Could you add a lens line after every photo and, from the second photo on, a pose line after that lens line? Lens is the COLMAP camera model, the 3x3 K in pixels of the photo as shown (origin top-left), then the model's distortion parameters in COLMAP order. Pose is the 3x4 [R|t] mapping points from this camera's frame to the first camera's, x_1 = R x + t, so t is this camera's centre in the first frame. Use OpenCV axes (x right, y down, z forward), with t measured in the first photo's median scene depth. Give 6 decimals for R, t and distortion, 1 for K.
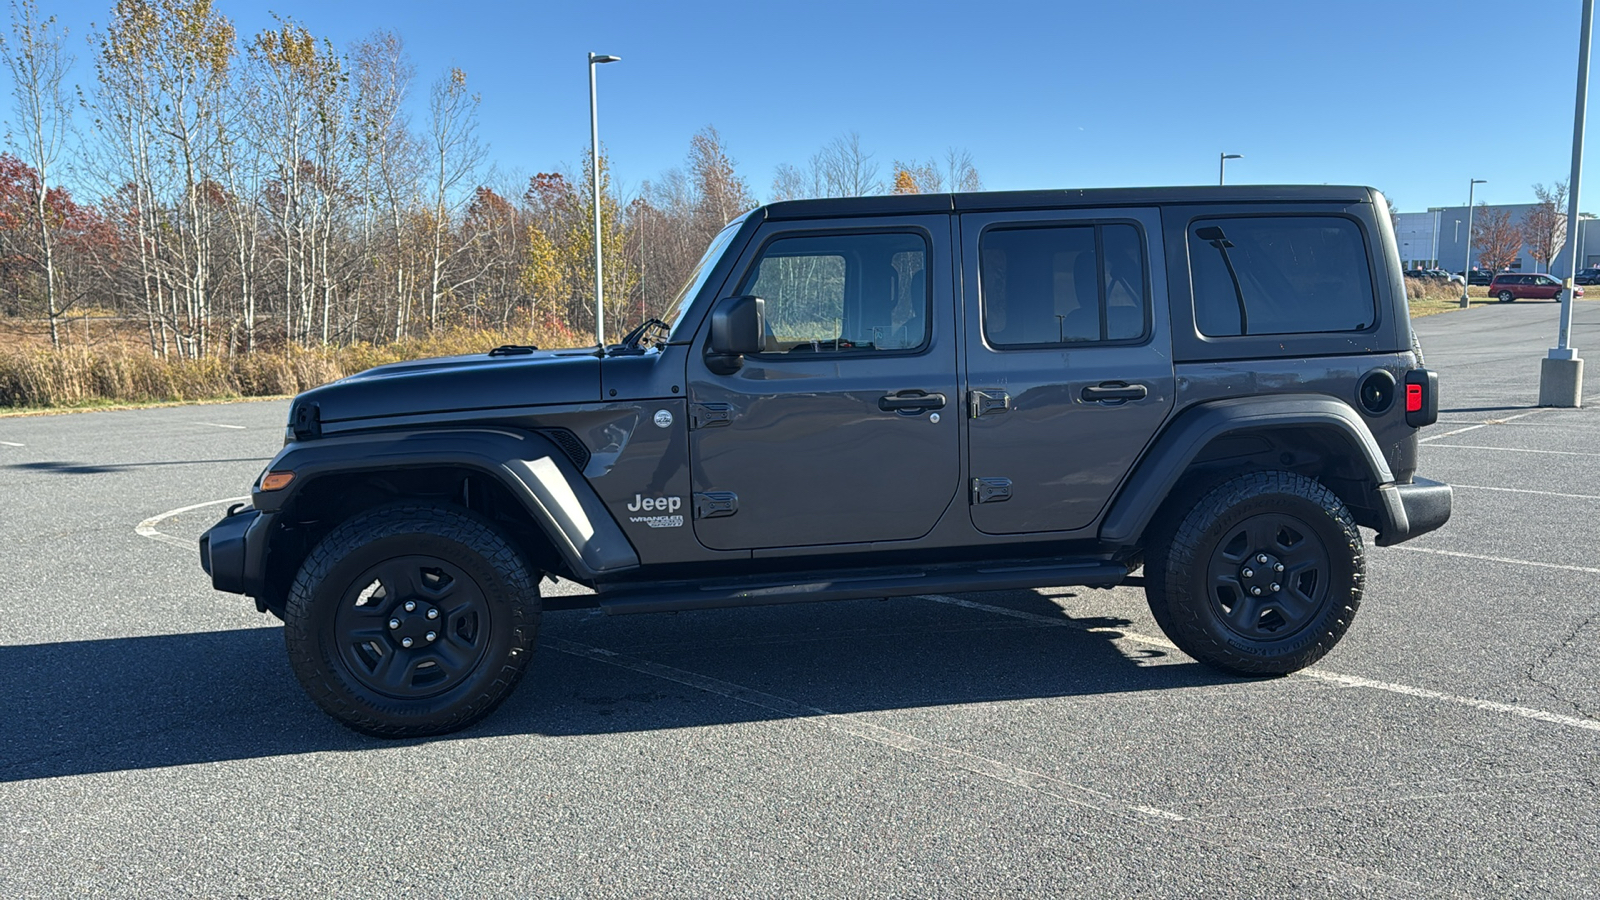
lens RADIAL K [[1275.8, 0, 823.5], [0, 1275.8, 459.3], [0, 0, 1]] dist [0.117194, -0.179946]
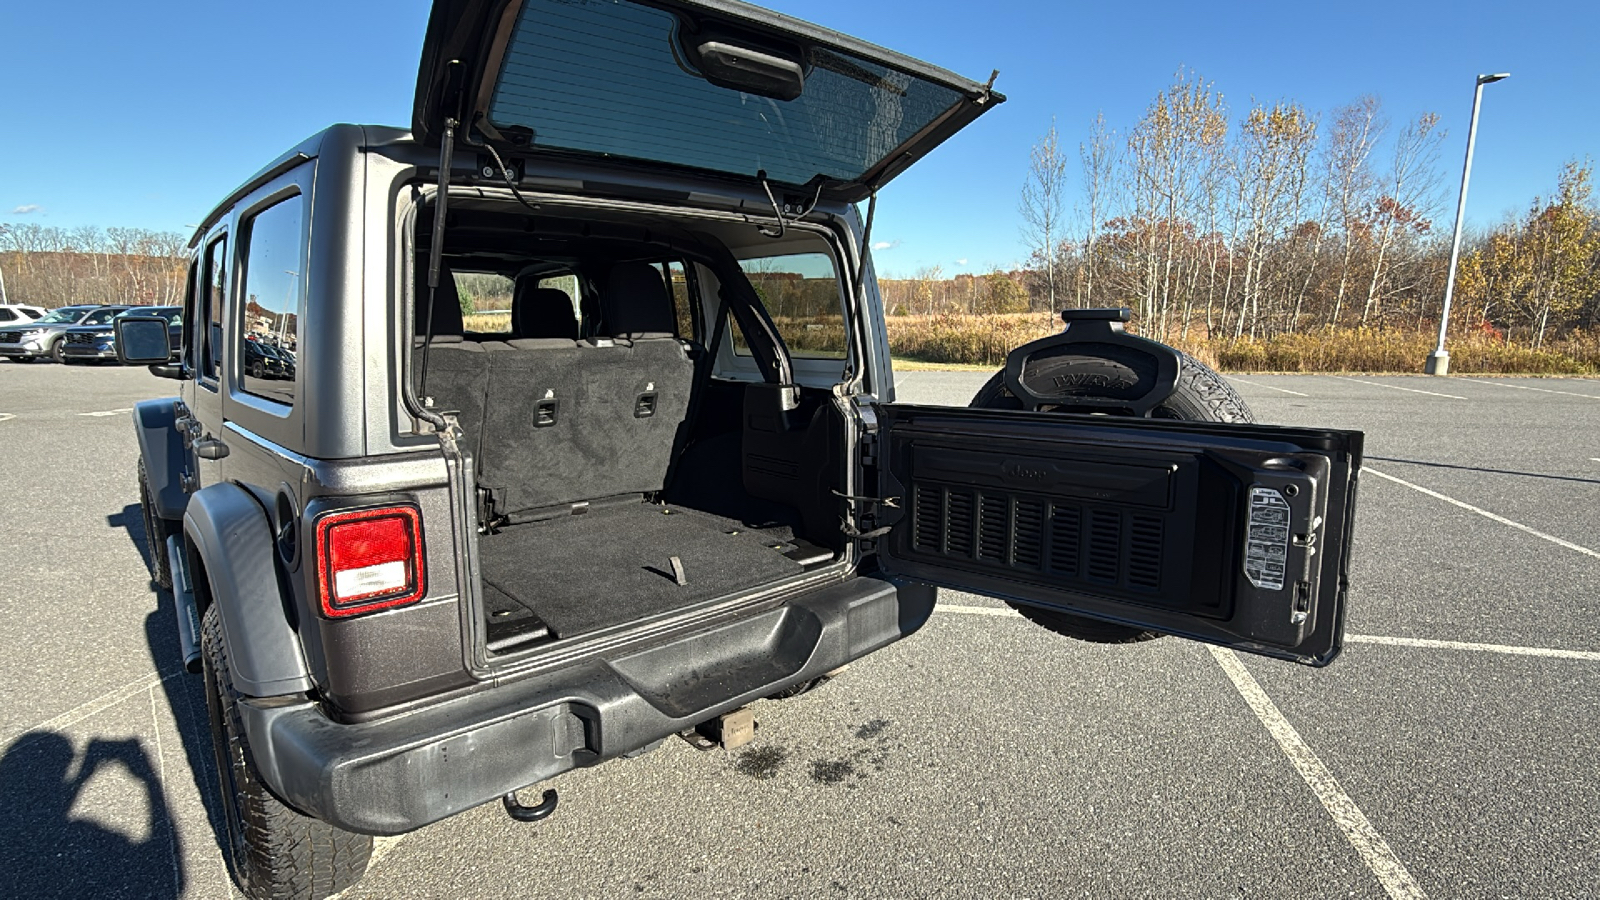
lens RADIAL K [[797.5, 0, 799.5], [0, 797.5, 456.1], [0, 0, 1]] dist [0.001539, 0.000861]
pose [[0.518881, 0.166887, -0.838398, 0.833597], [-0.108985, 0.985670, 0.128752, -0.150911], [0.847871, 0.024566, 0.529634, 1.040210]]
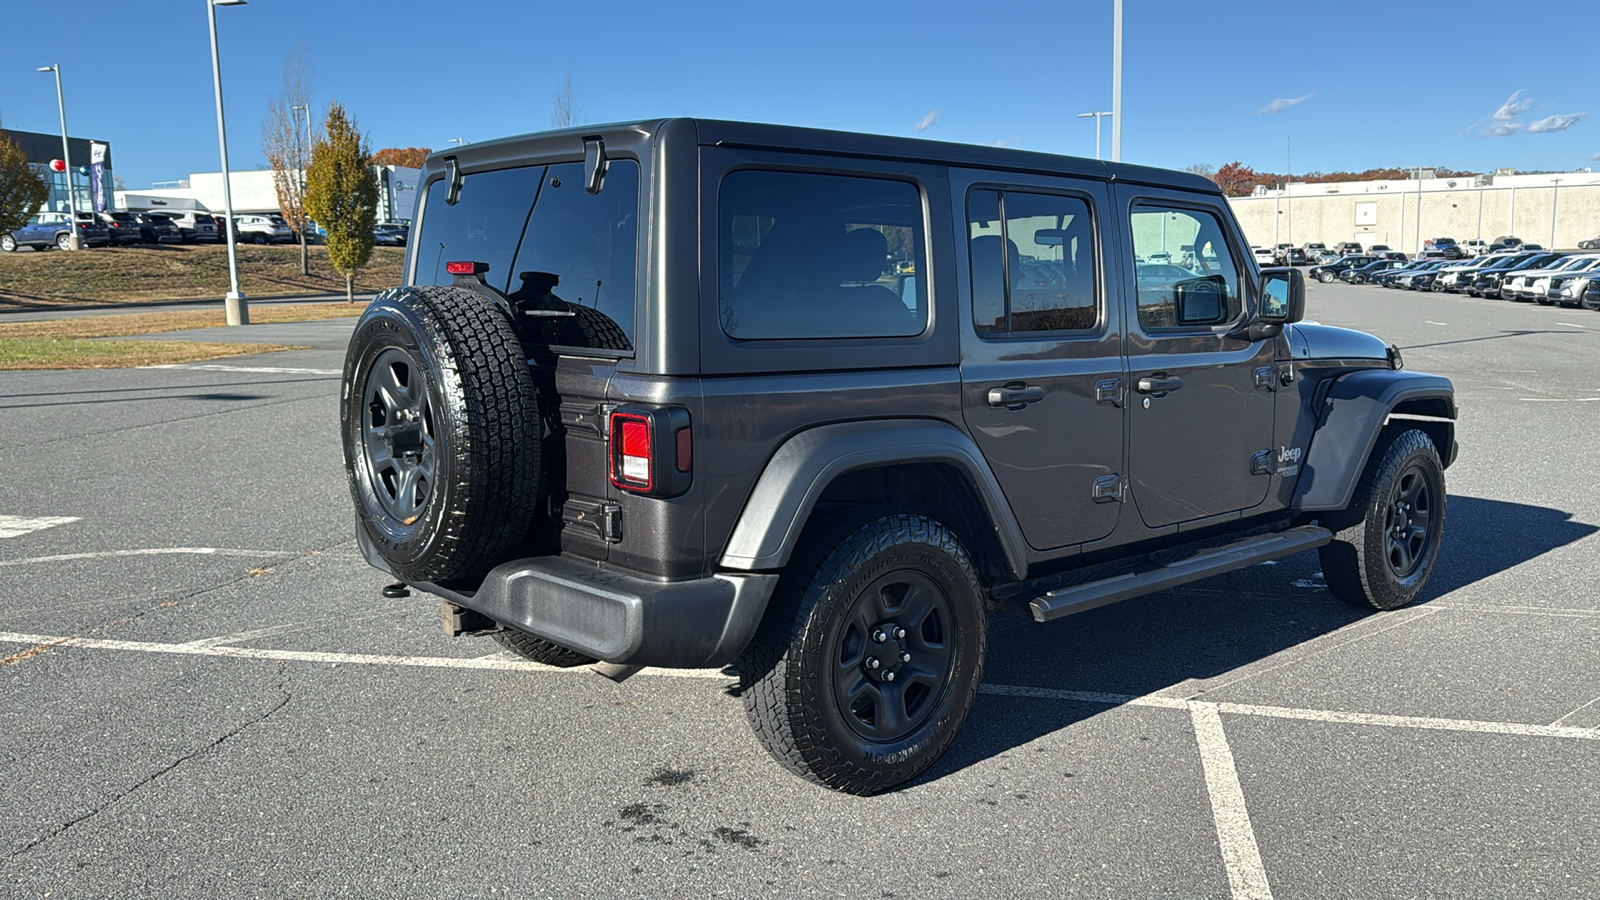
lens RADIAL K [[1275.8, 0, 825.3], [0, 1275.8, 450.7], [0, 0, 1]] dist [0.117194, -0.179946]
pose [[-0.855680, 0.090185, -0.509587, 0.687362], [-0.043824, 0.968533, 0.244995, -0.253358], [0.515647, 0.231969, -0.824802, 1.966037]]
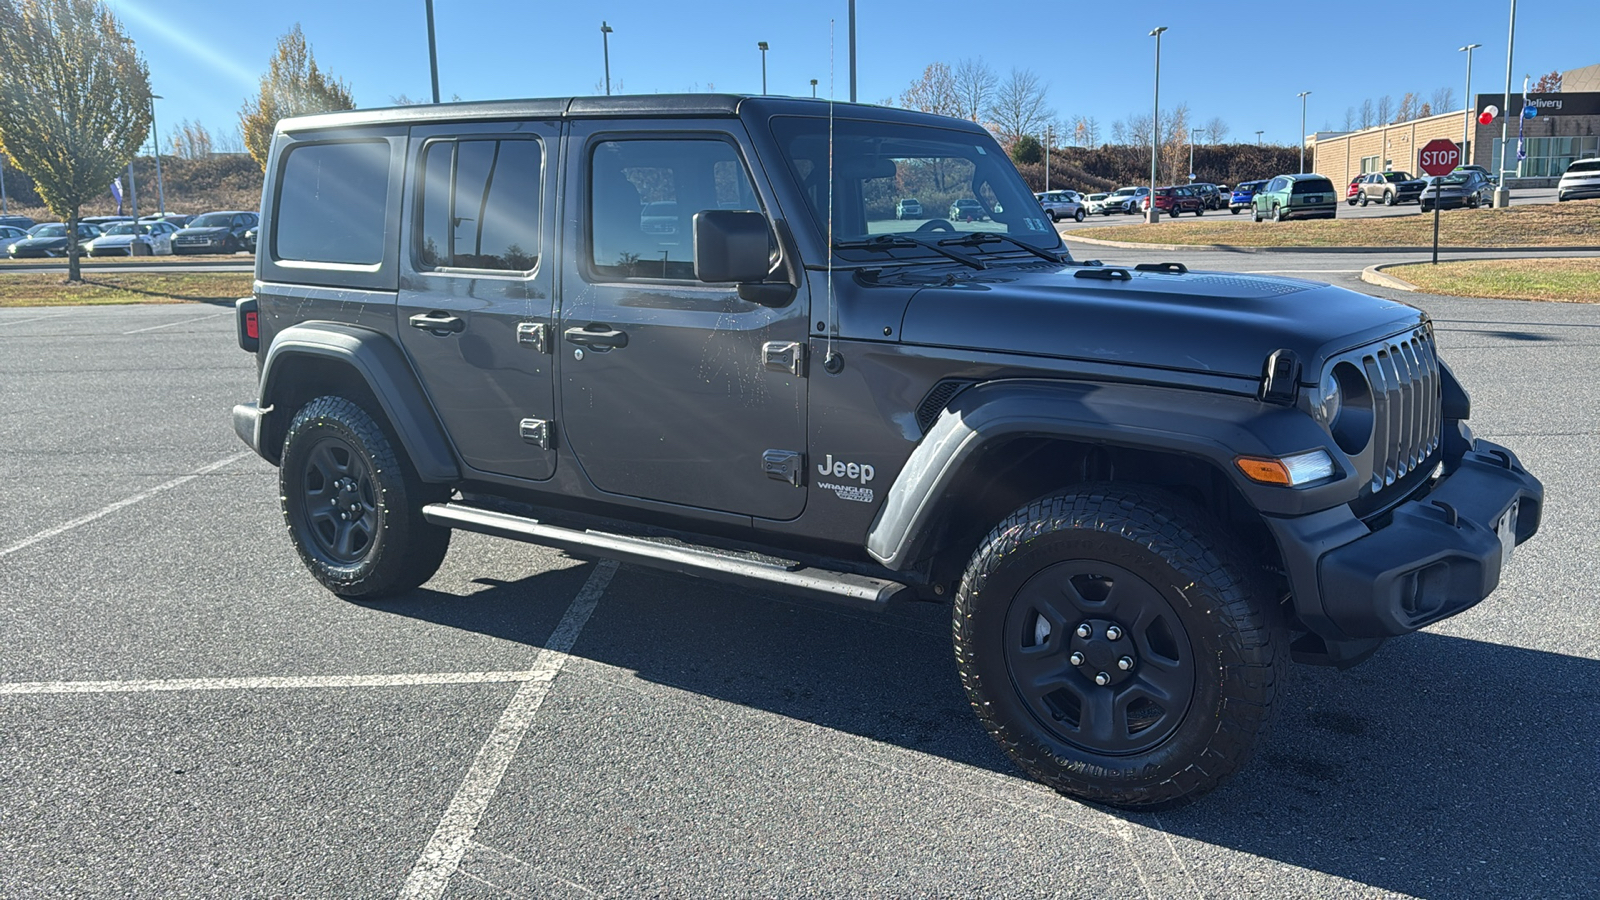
lens RADIAL K [[1275.8, 0, 837.4], [0, 1275.8, 453.2], [0, 0, 1]] dist [0.117194, -0.179946]
pose [[-0.696406, -0.105112, 0.709909, -0.721976], [0.107316, 0.962840, 0.247837, -0.202671], [-0.709579, 0.248779, -0.659247, 1.783072]]
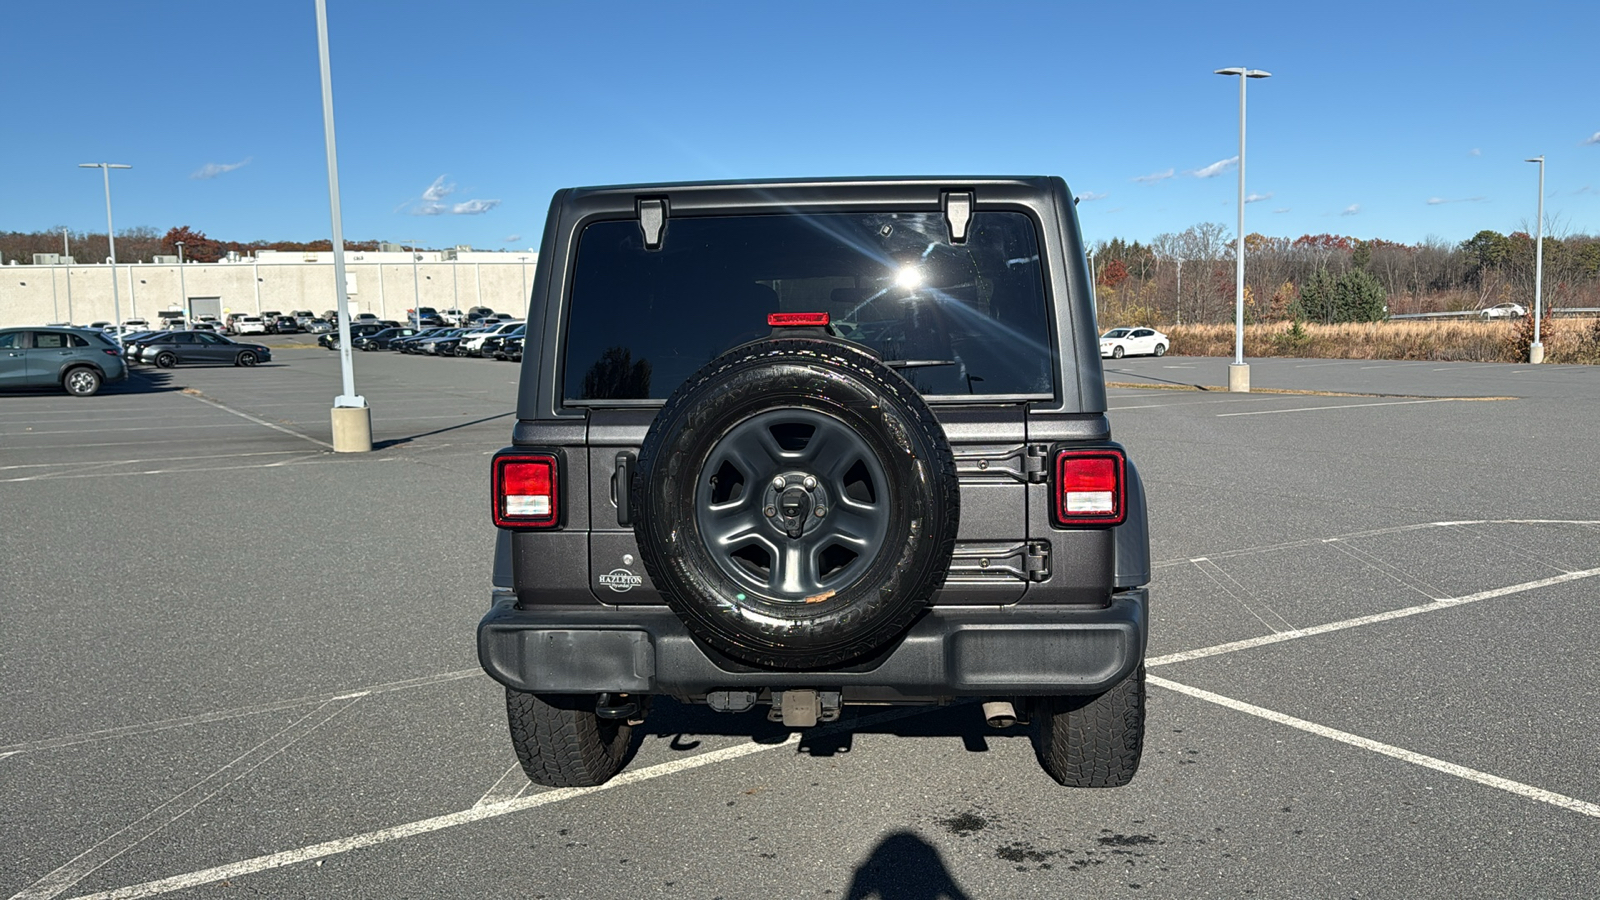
lens RADIAL K [[1275.8, 0, 836.2], [0, 1275.8, 437.5], [0, 0, 1]] dist [0.117194, -0.179946]
pose [[-0.249579, 0.102012, -0.962966, 1.137157], [-0.093240, 0.987284, 0.128753, -0.189892], [0.963855, 0.121921, -0.236894, 1.398687]]
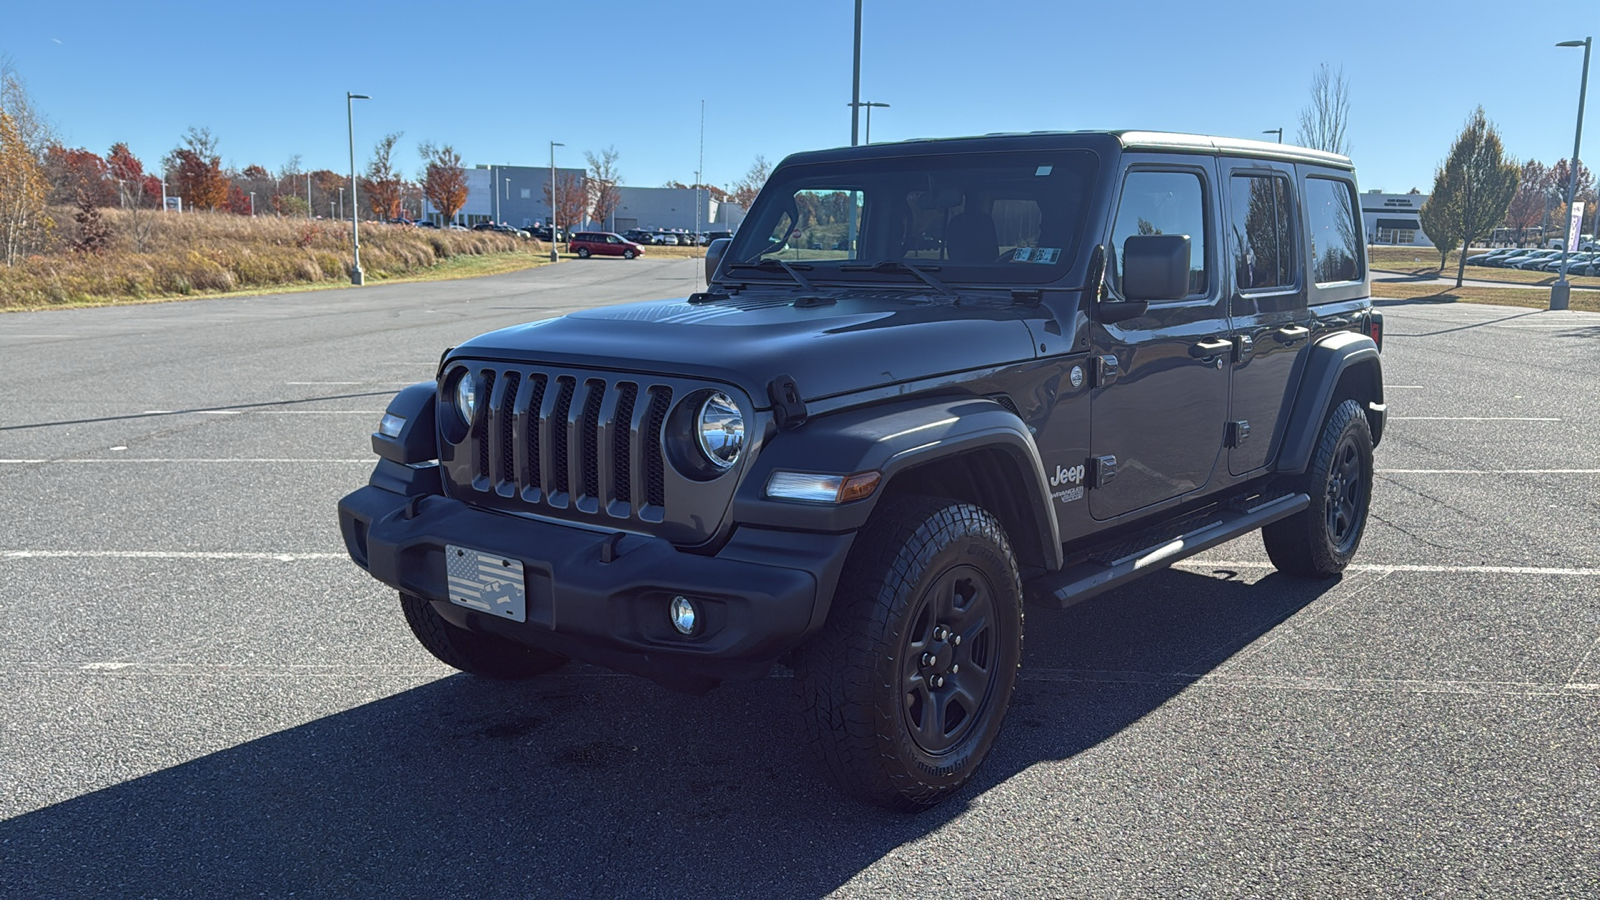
lens RADIAL K [[1279.2, 0, 839.2], [0, 1279.2, 475.2], [0, 0, 1]] dist [0.098468, -0.135932]
pose [[0.751231, -0.092140, 0.653577, -0.775258], [0.059486, 0.995630, 0.071989, -0.035122], [-0.657354, -0.015202, 0.753429, 0.422829]]
